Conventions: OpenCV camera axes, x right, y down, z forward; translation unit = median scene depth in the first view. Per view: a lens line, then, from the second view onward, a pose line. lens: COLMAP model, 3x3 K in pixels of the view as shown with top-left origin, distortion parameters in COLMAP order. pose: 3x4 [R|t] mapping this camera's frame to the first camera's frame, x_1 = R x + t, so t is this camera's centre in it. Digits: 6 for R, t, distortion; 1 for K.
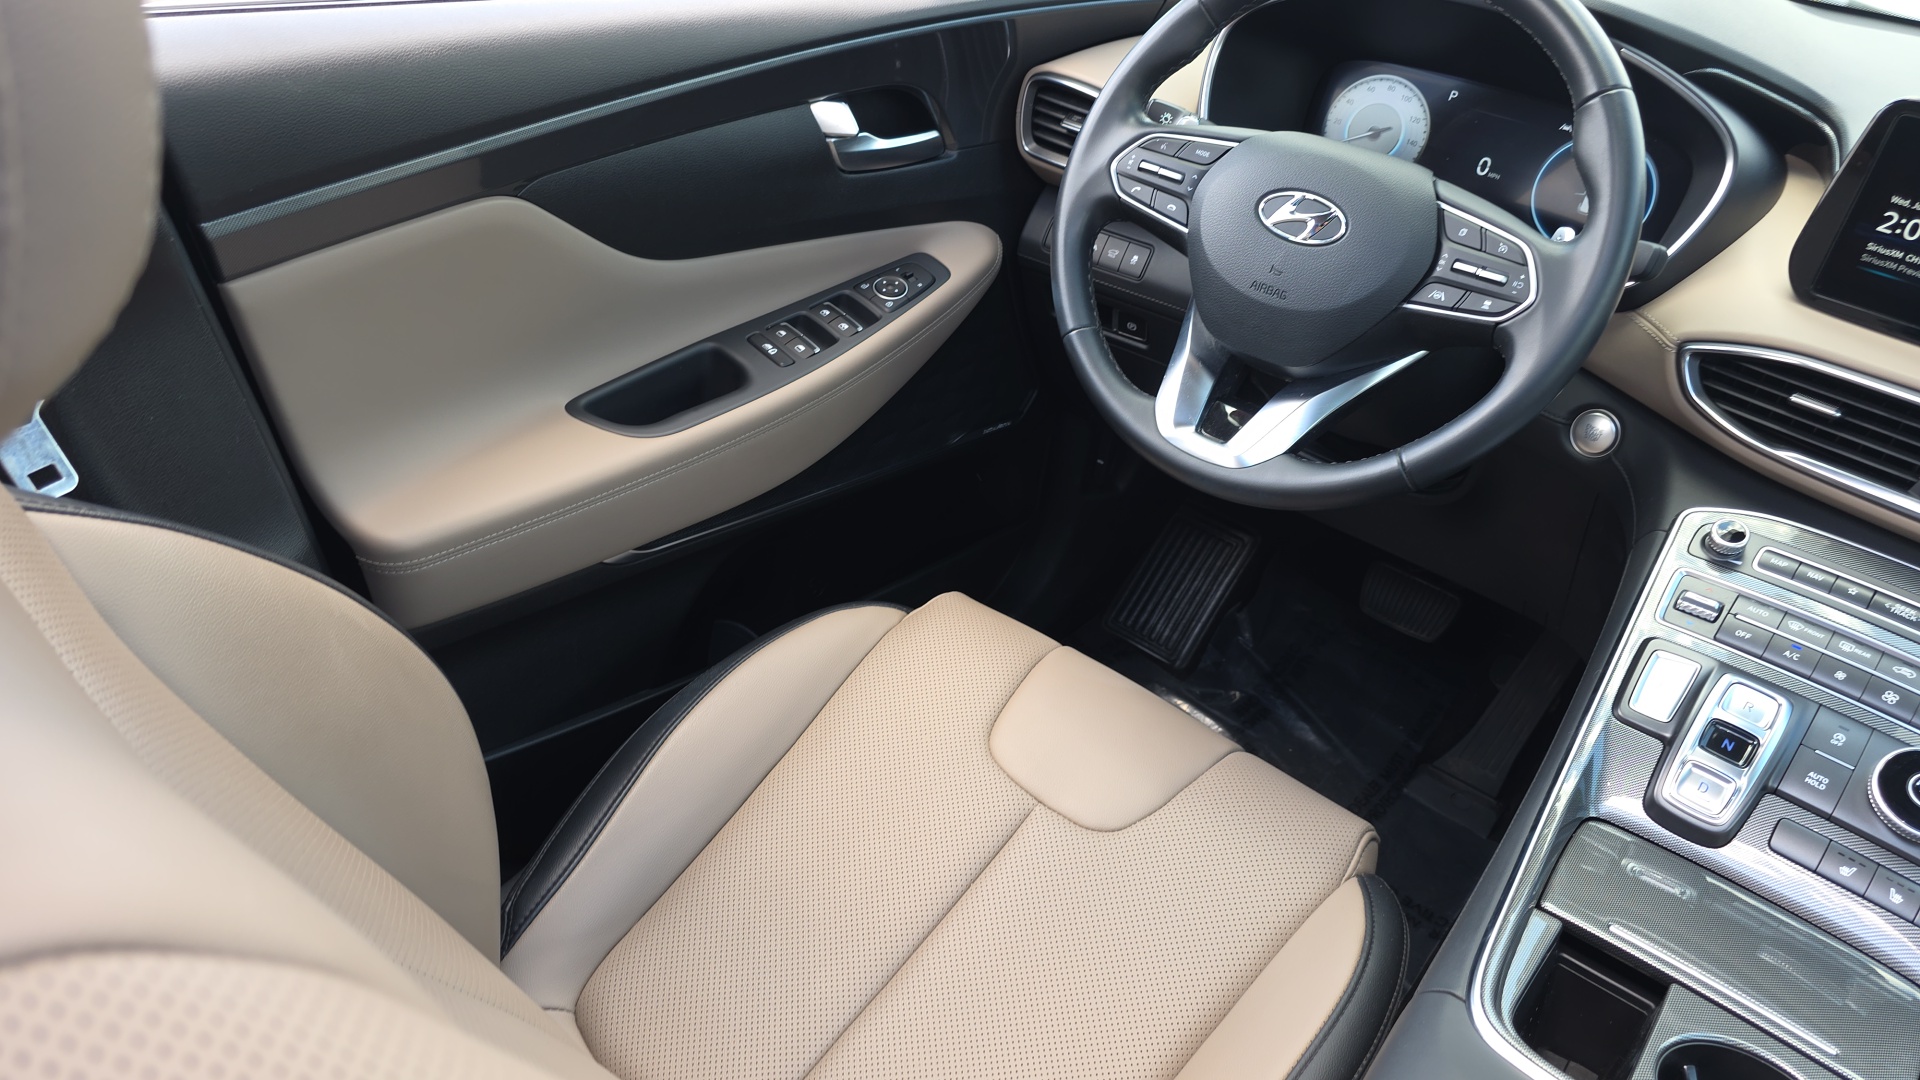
lens RADIAL K [[1311.1, 0, 960.0], [0, 1311.1, 540.0], [0, 0, 1]] dist [0.045808, -0.049140]
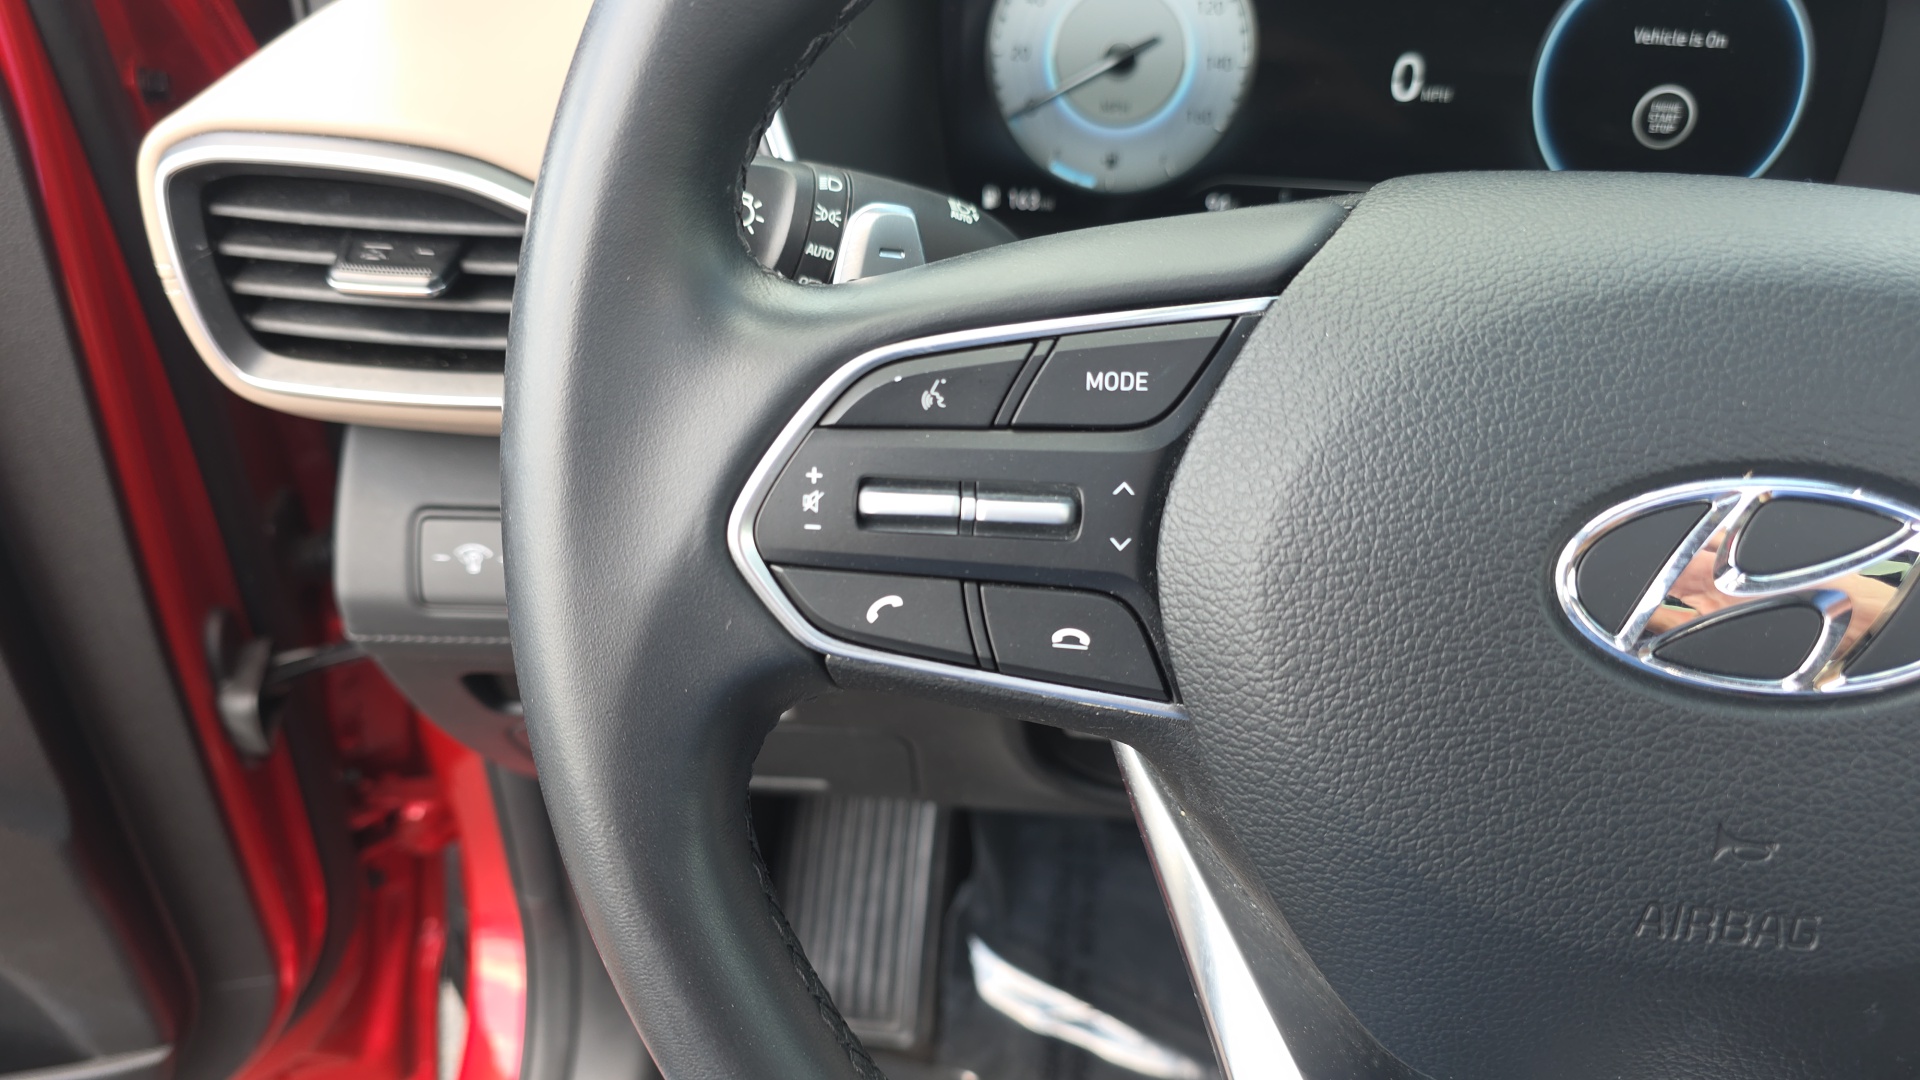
lens RADIAL K [[1371.9, 0, 958.4], [0, 1371.9, 571.9], [0, 0, 1]] dist [0.007263, -0.031829]
pose [[0.828887, -0.396970, 0.394158, 0.060511], [0.362020, 0.917800, 0.163045, -0.337784], [-0.426482, 0.007547, 0.904465, 0.864984]]
